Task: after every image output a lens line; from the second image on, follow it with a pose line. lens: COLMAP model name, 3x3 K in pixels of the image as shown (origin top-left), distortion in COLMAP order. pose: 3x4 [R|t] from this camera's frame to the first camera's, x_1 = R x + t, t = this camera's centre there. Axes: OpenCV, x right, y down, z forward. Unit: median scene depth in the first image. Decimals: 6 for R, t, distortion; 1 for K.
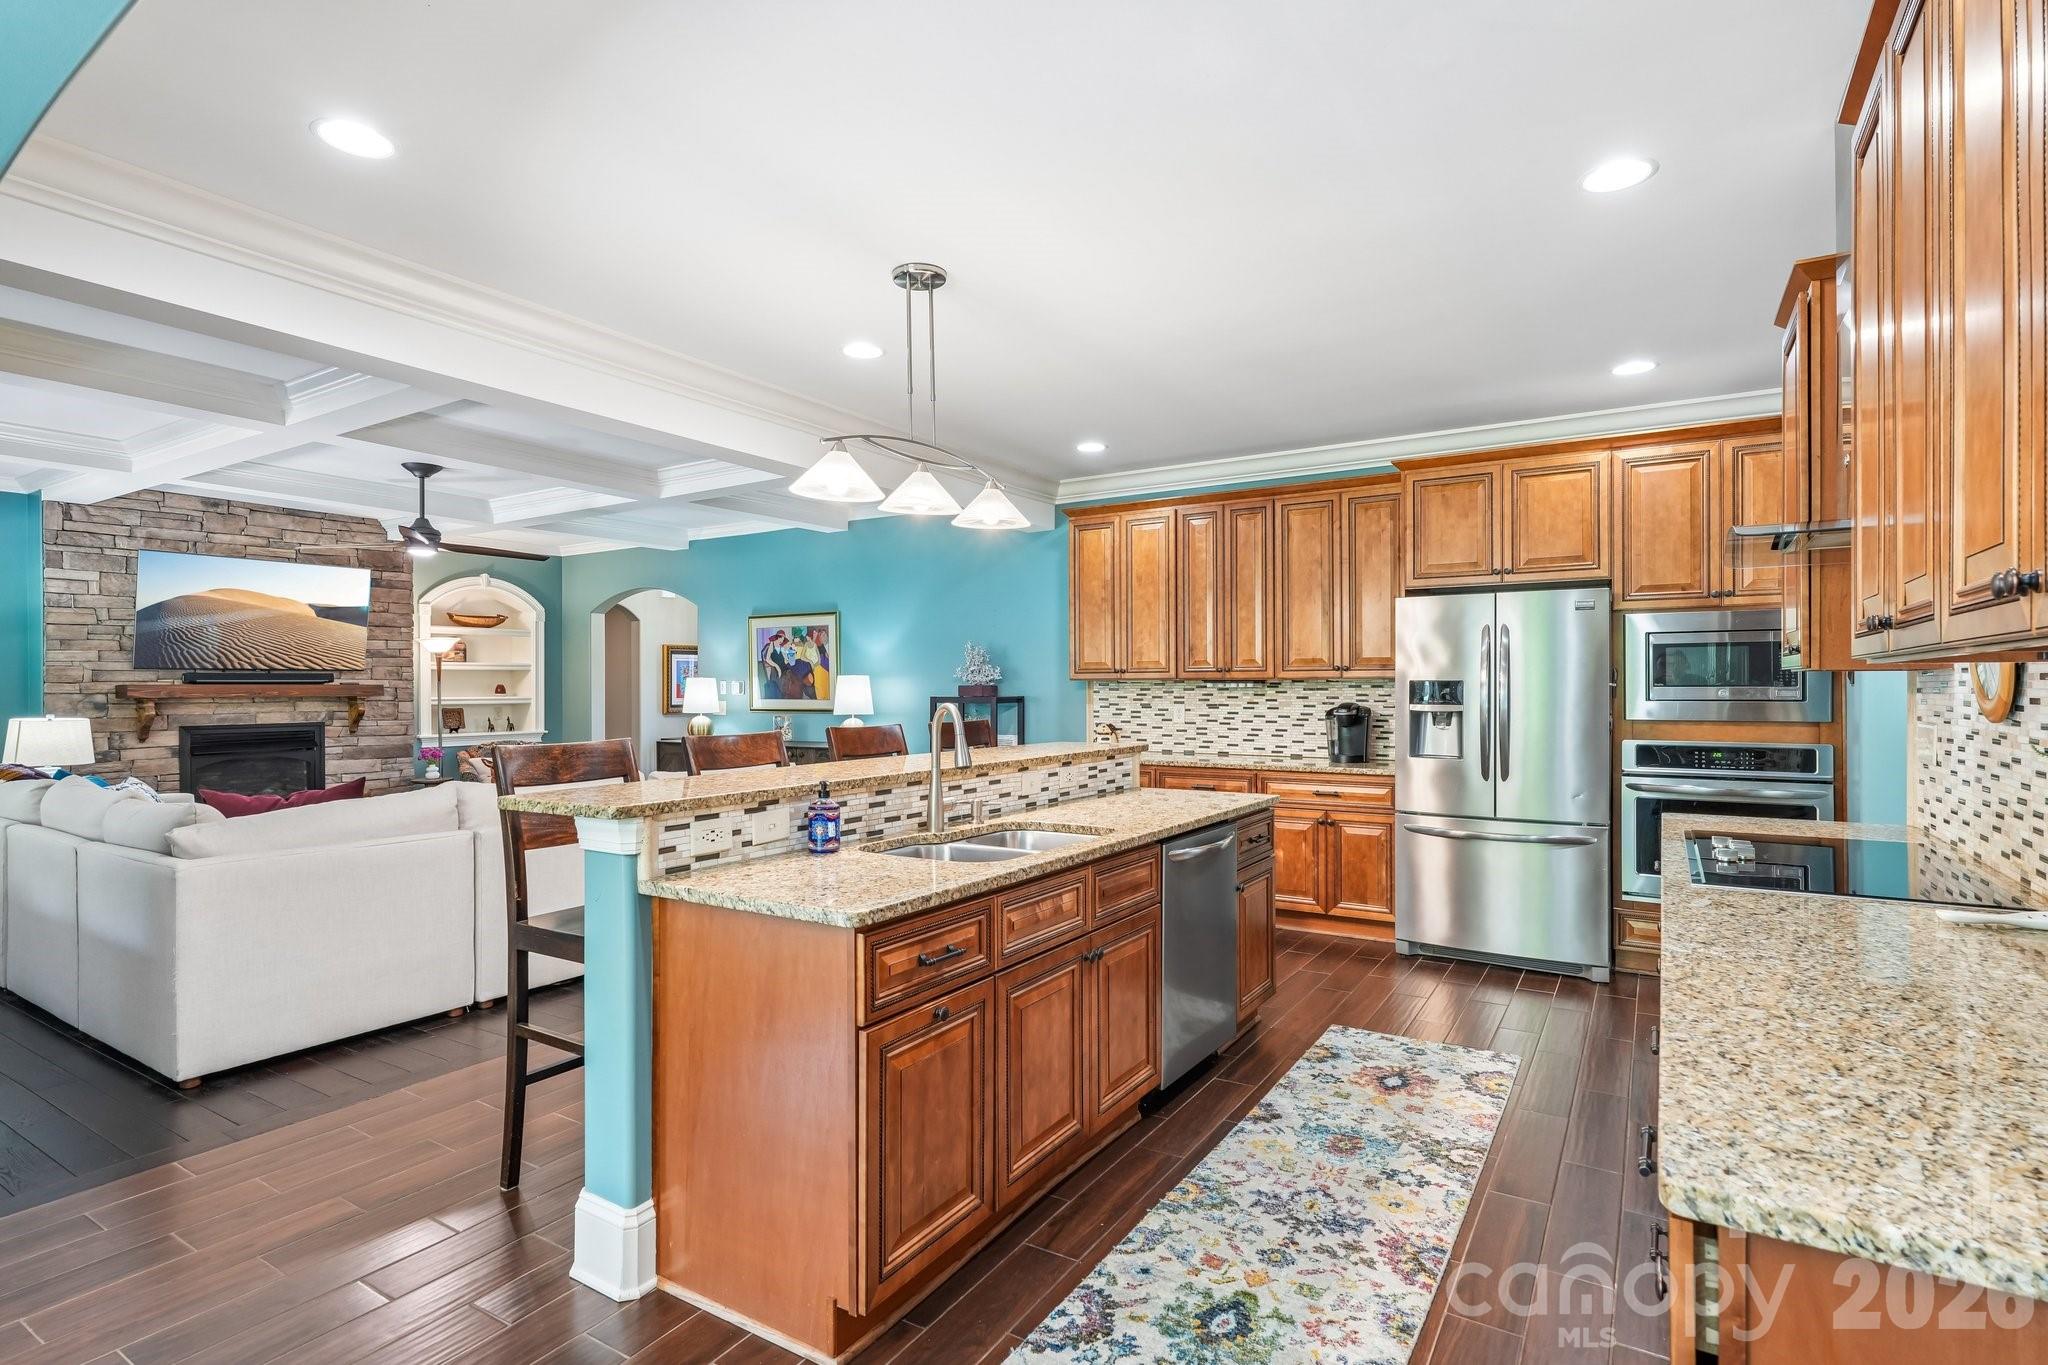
lens RADIAL K [[1026.9, 0, 1021.2], [0, 1026.9, 684.8], [0, 0, 1]] dist [0.003431, -0.001056]
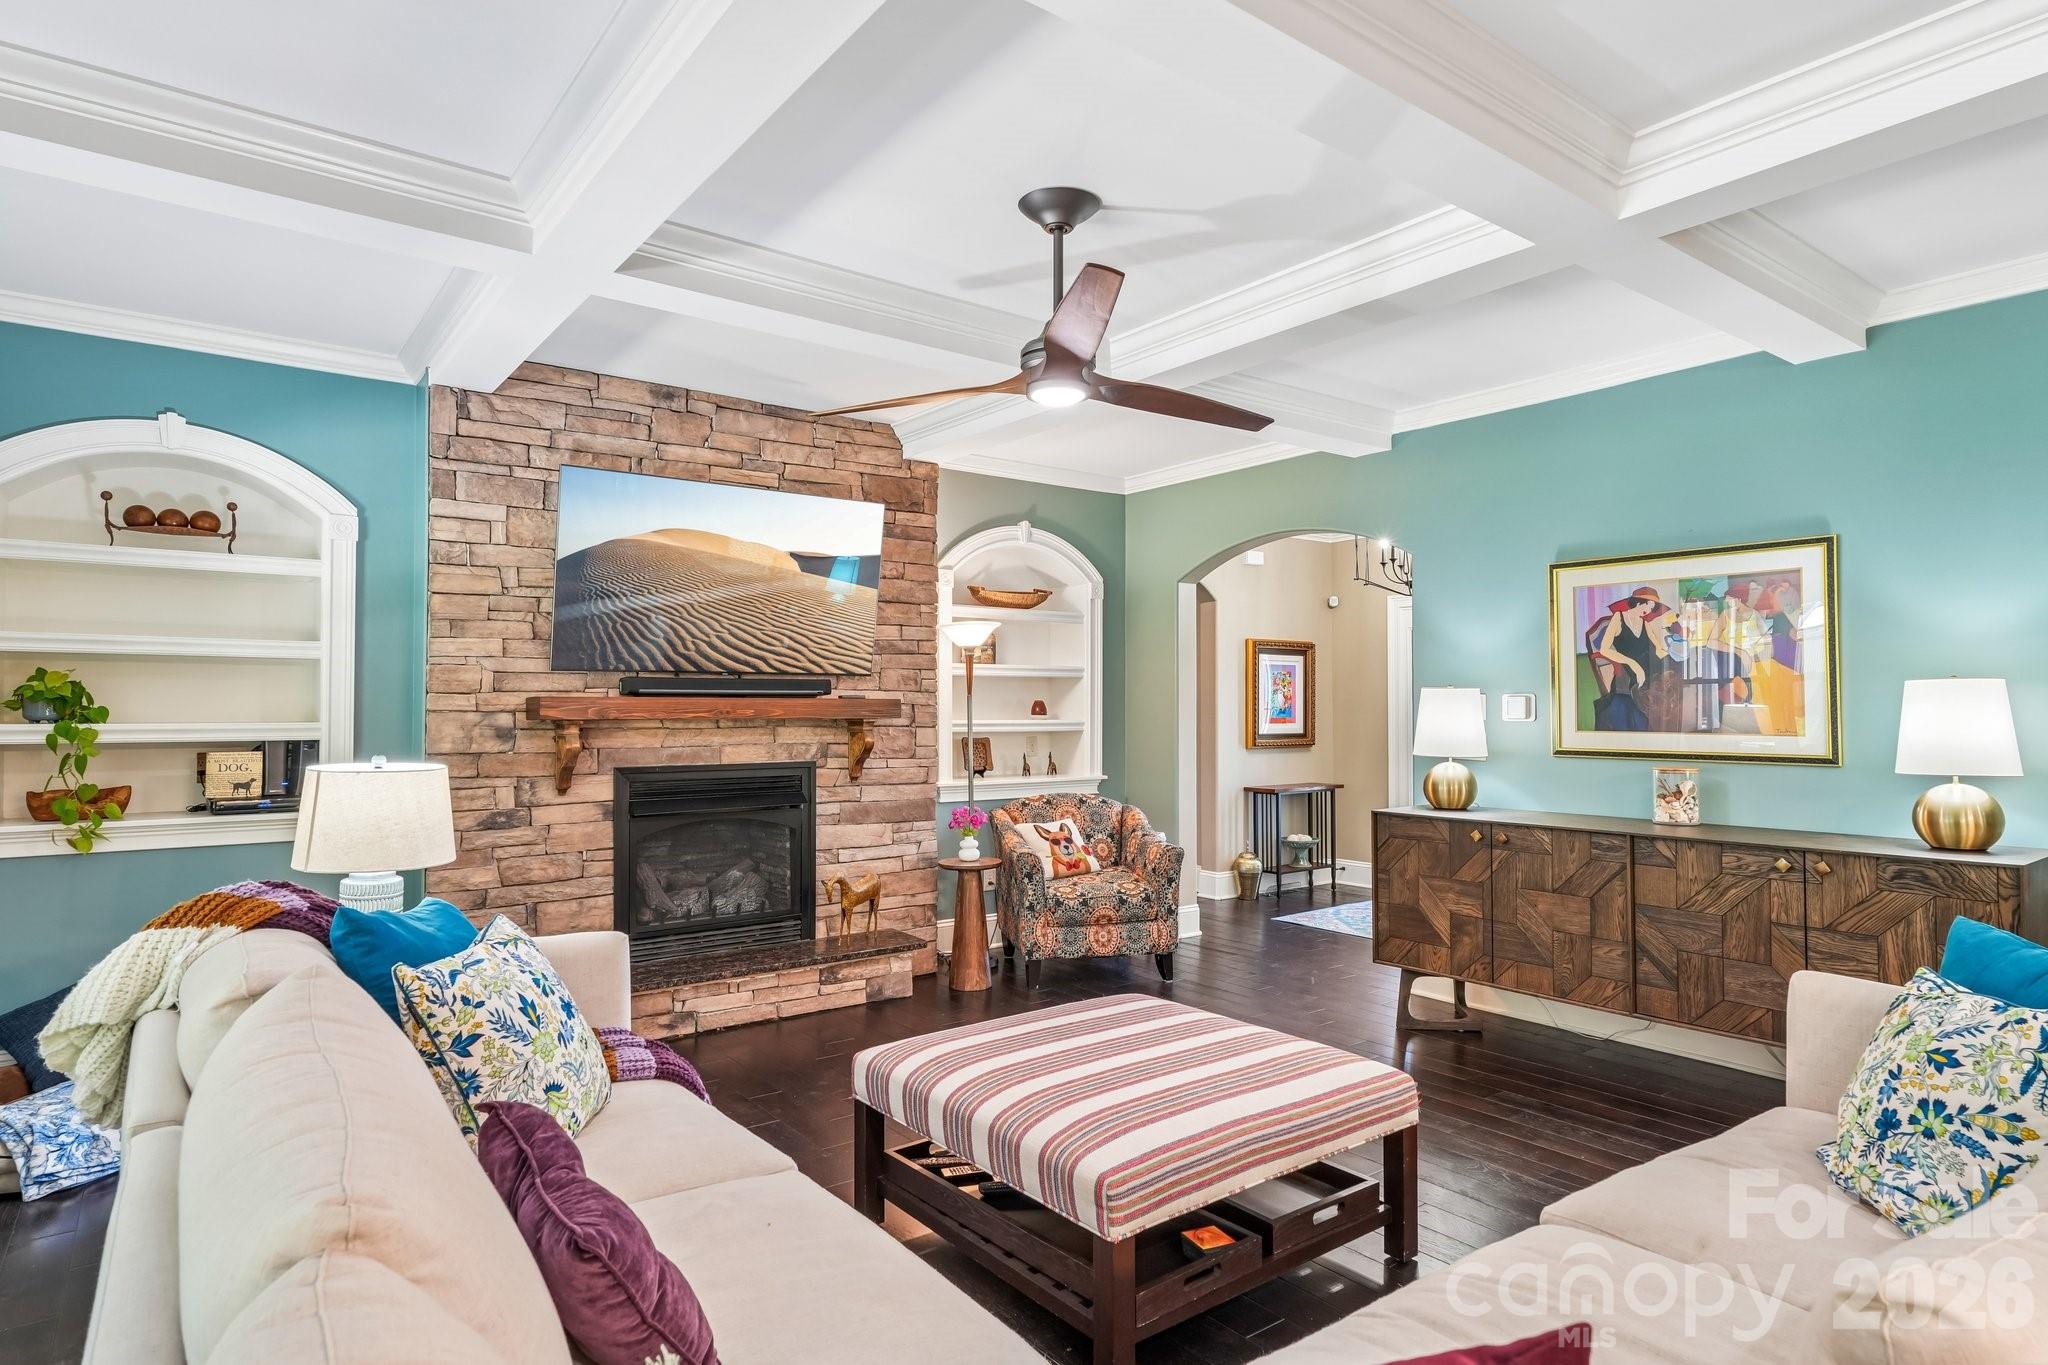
lens RADIAL K [[1134.5, 0, 1027.1], [0, 1134.5, 679.8], [0, 0, 1]] dist [-0.002179, -0.000146]
pose [[0.939230, -0.003037, -0.343276, -0.369858], [-0.004621, 0.999758, -0.021486, 0.002687], [0.343258, 0.021767, 0.938989, 0.465874]]
